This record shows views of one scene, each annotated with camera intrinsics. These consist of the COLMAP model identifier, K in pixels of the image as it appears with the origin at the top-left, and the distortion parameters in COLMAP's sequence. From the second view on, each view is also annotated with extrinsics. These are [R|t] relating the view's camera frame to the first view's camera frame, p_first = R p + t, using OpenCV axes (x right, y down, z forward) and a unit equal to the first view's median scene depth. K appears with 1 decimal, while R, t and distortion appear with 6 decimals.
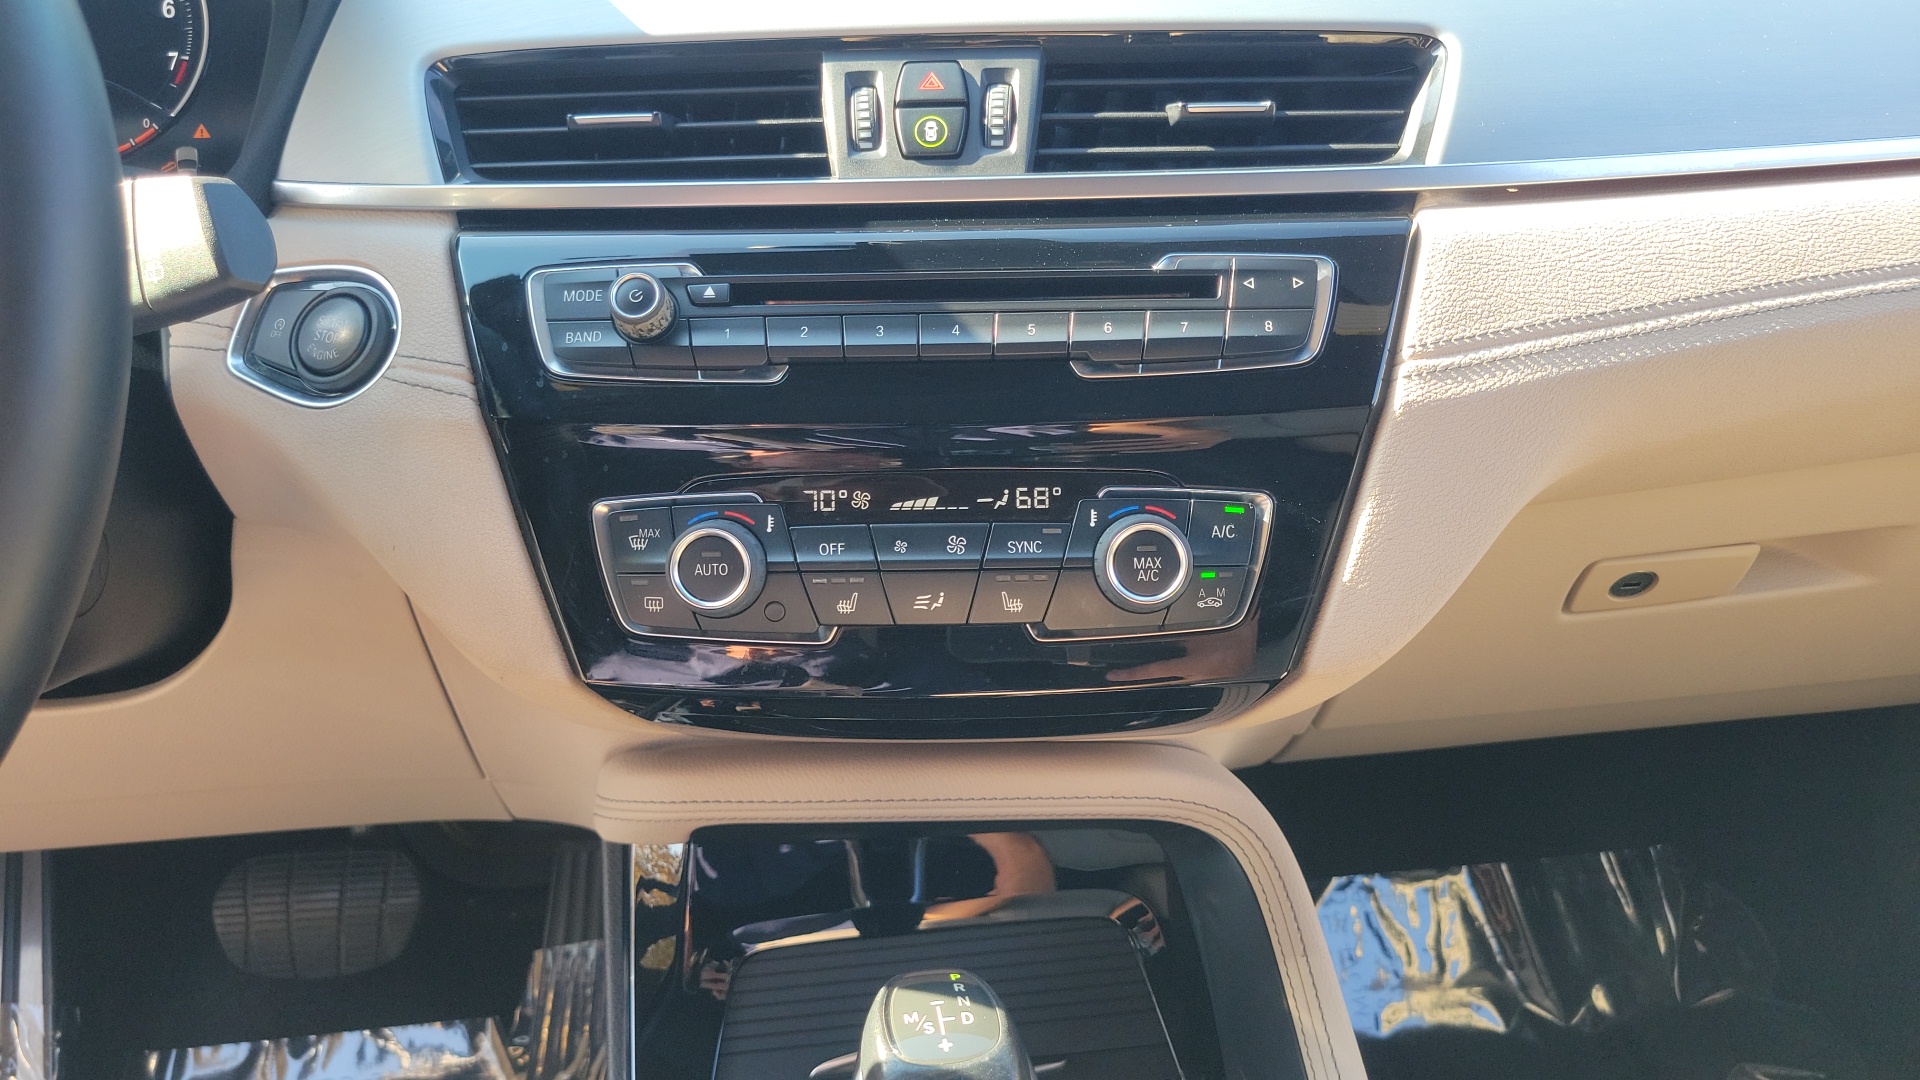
lens RADIAL K [[1480.1, 0, 957.2], [0, 1480.1, 530.3], [0, 0, 1]] dist [0.015626, 0.000174]
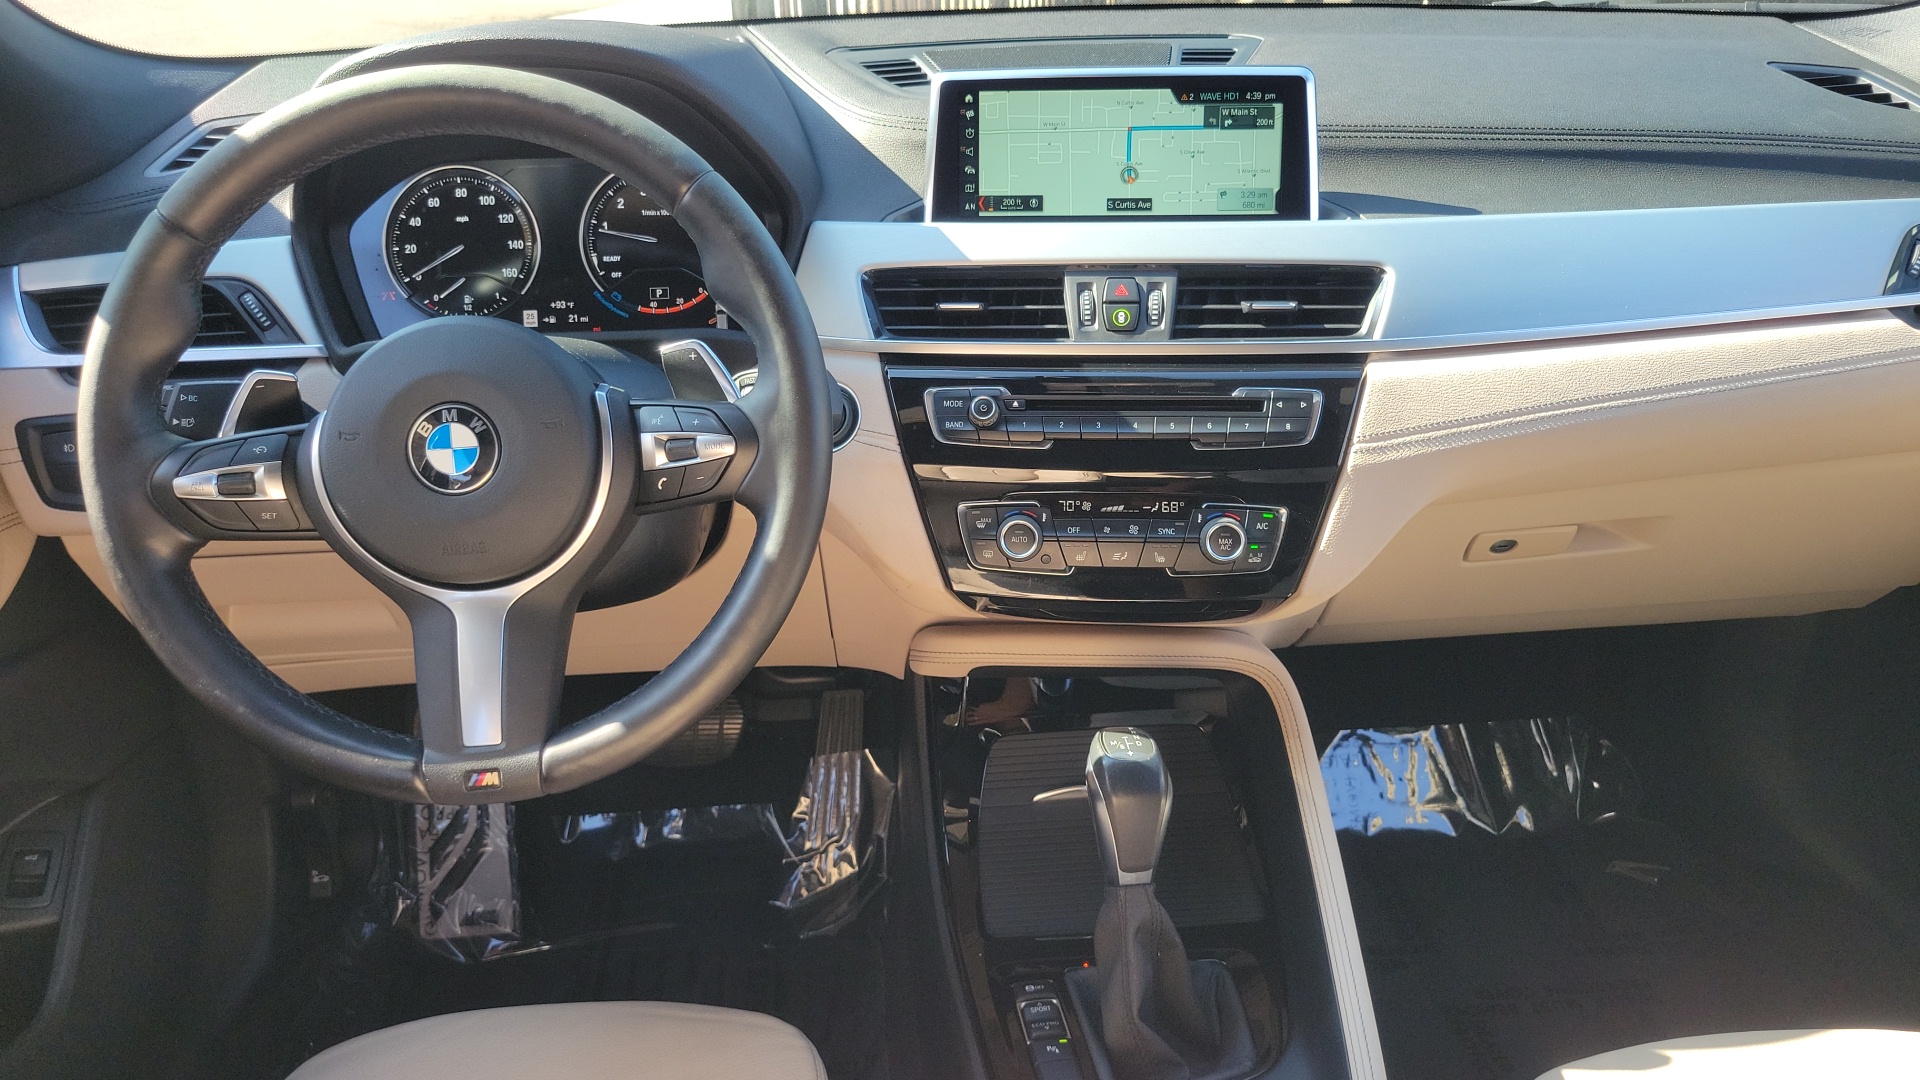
lens RADIAL K [[1453.8, 0, 956.8], [0, 1453.8, 533.3], [0, 0, 1]] dist [0.029787, -0.009083]
pose [[0.998833, 0.023027, -0.042447, -0.152615], [-0.020119, 0.997503, 0.067699, -0.111554], [0.043899, -0.066766, 0.996802, -0.997936]]
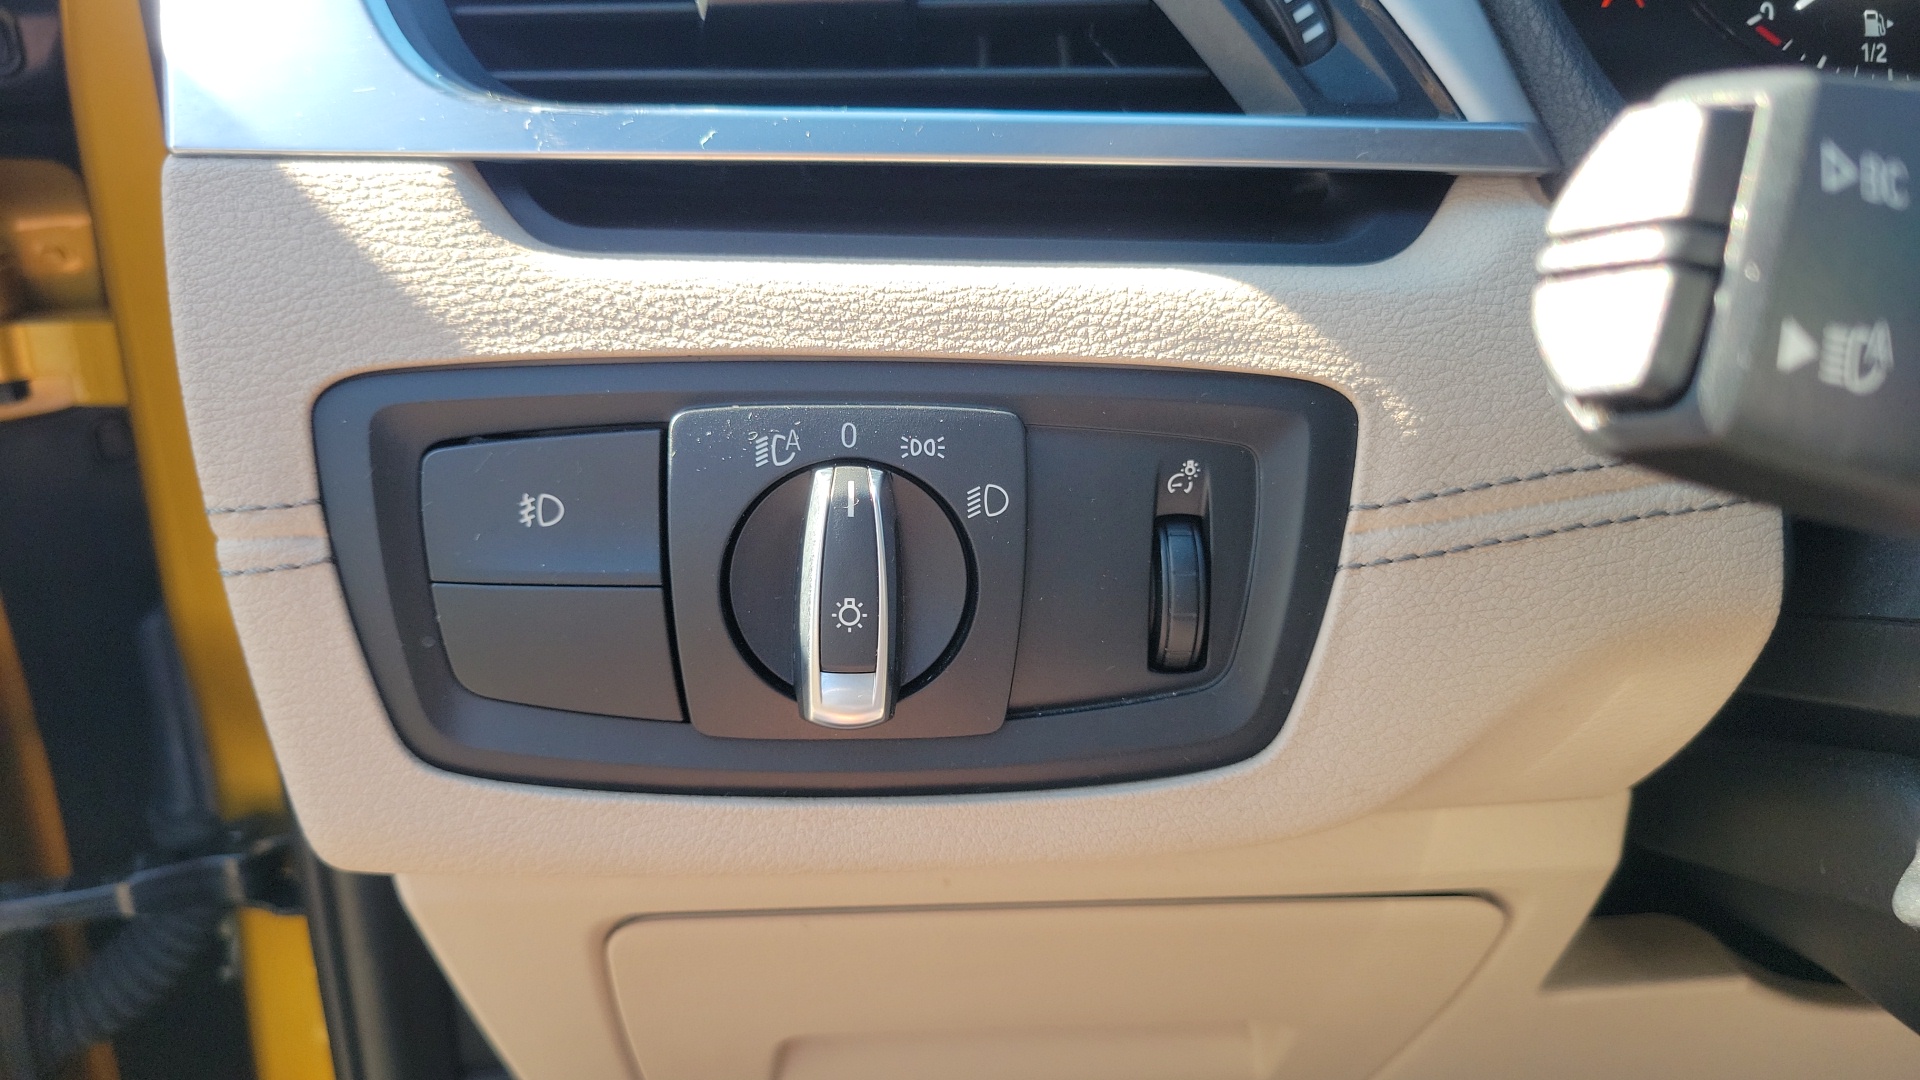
lens RADIAL K [[1518.5, 0, 940.1], [0, 1518.5, 540.2], [0, 0, 1]] dist [-0.014456, -0.000934]
pose [[0.996316, 0.058861, -0.062370, -1.297047], [-0.058092, 0.998212, 0.014071, -0.072194], [0.063087, -0.010396, 0.997954, 0.494601]]
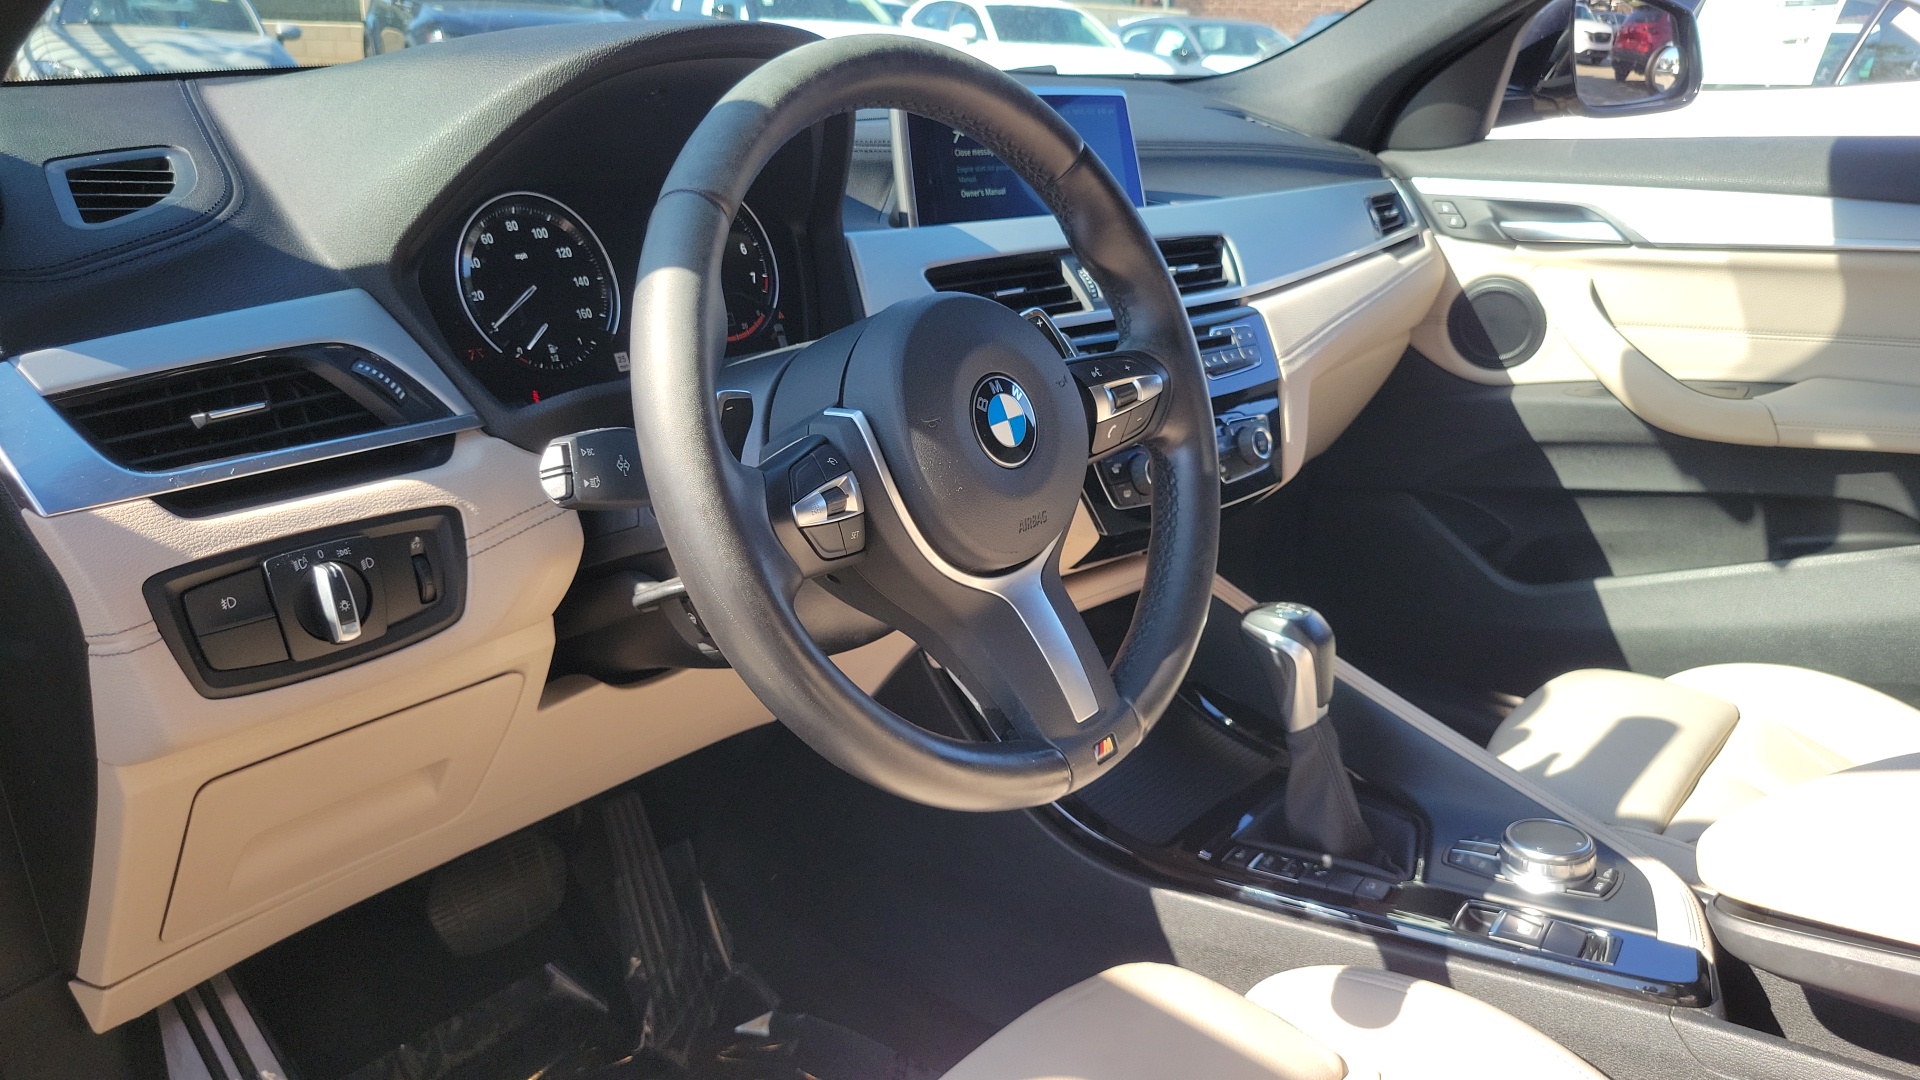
lens RADIAL K [[1447.7, 0, 964.9], [0, 1447.7, 557.9], [0, 0, 1]] dist [0.004773, -0.000236]
pose [[0.713492, -0.198871, 0.671847, -1.856294], [0.211783, 0.975234, 0.063765, -0.050029], [-0.667890, 0.096790, 0.737940, -0.498950]]
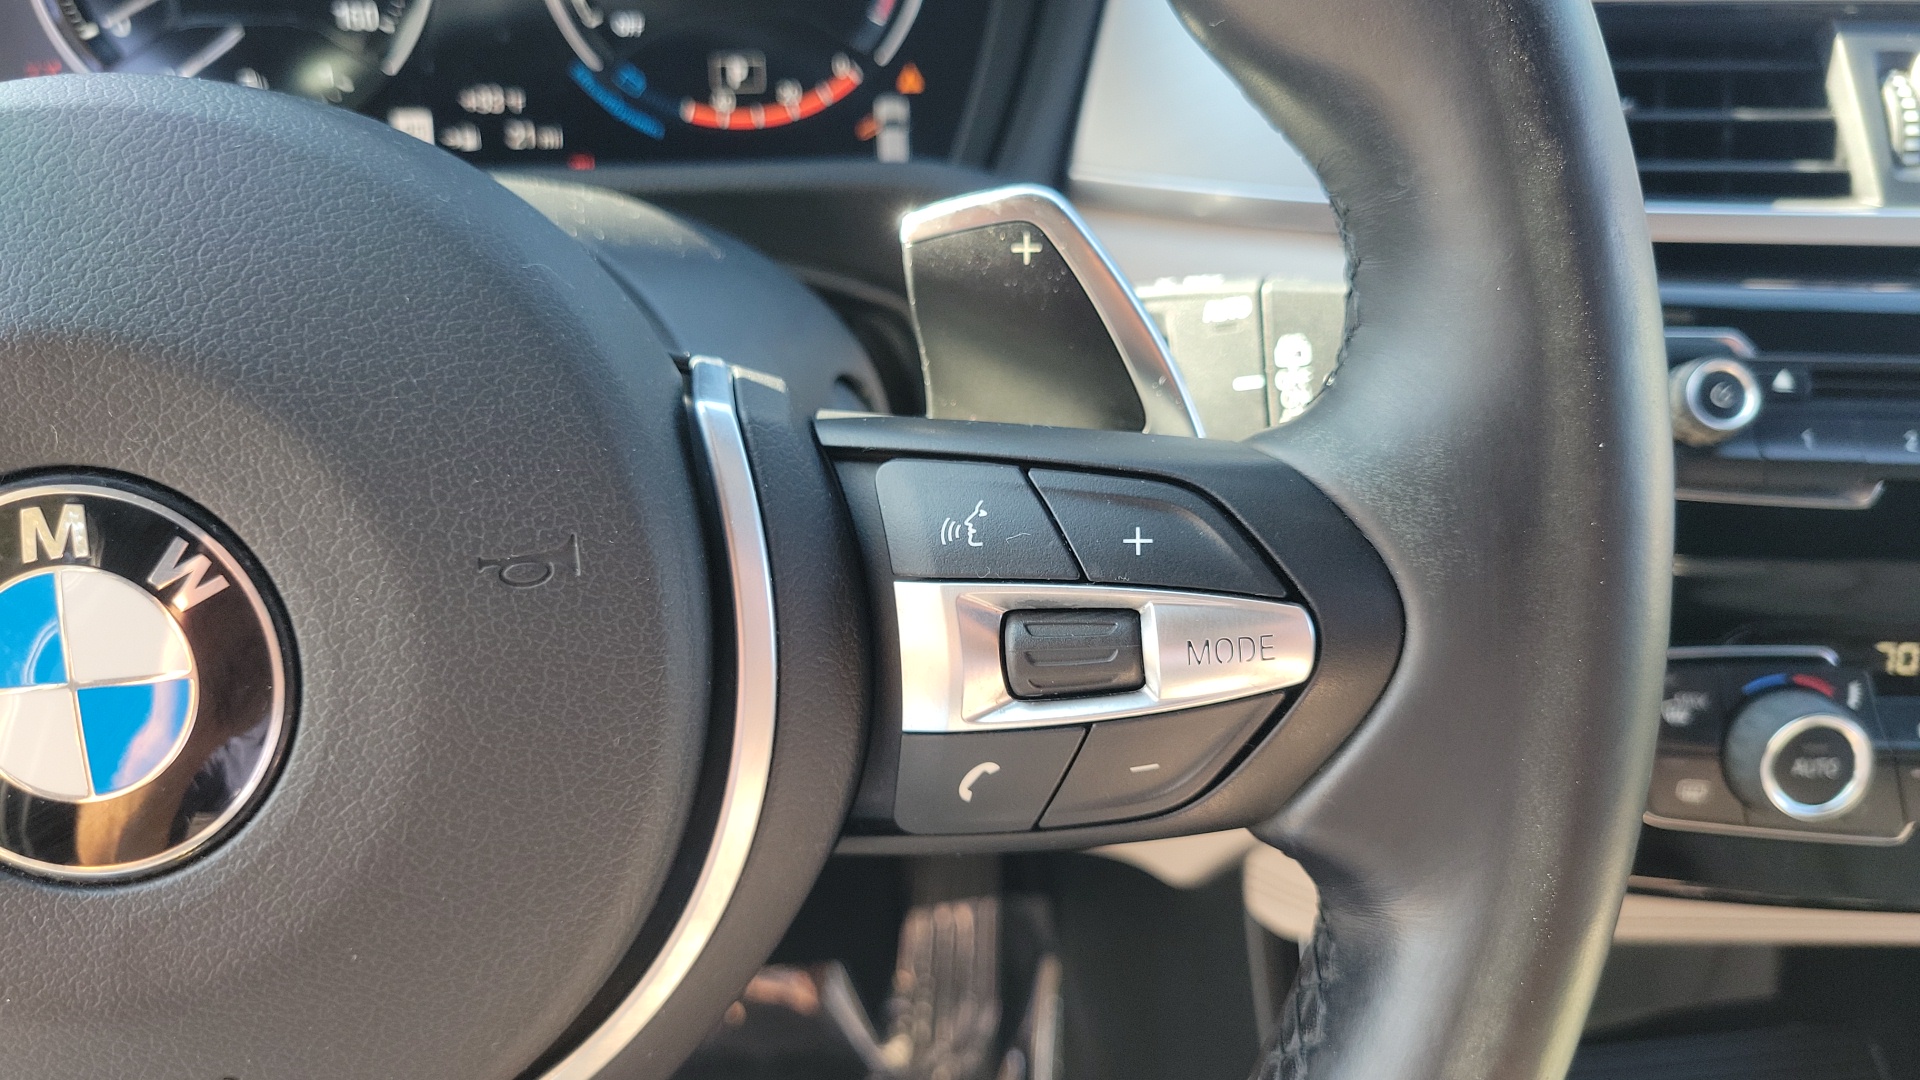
lens RADIAL K [[1518.5, 0, 940.1], [0, 1518.5, 540.2], [0, 0, 1]] dist [-0.014456, -0.000934]
pose [[0.999645, 0.025796, 0.006722, -0.571116], [-0.026525, 0.987622, 0.154592, -0.180518], [-0.002651, -0.154716, 0.987956, 0.226246]]
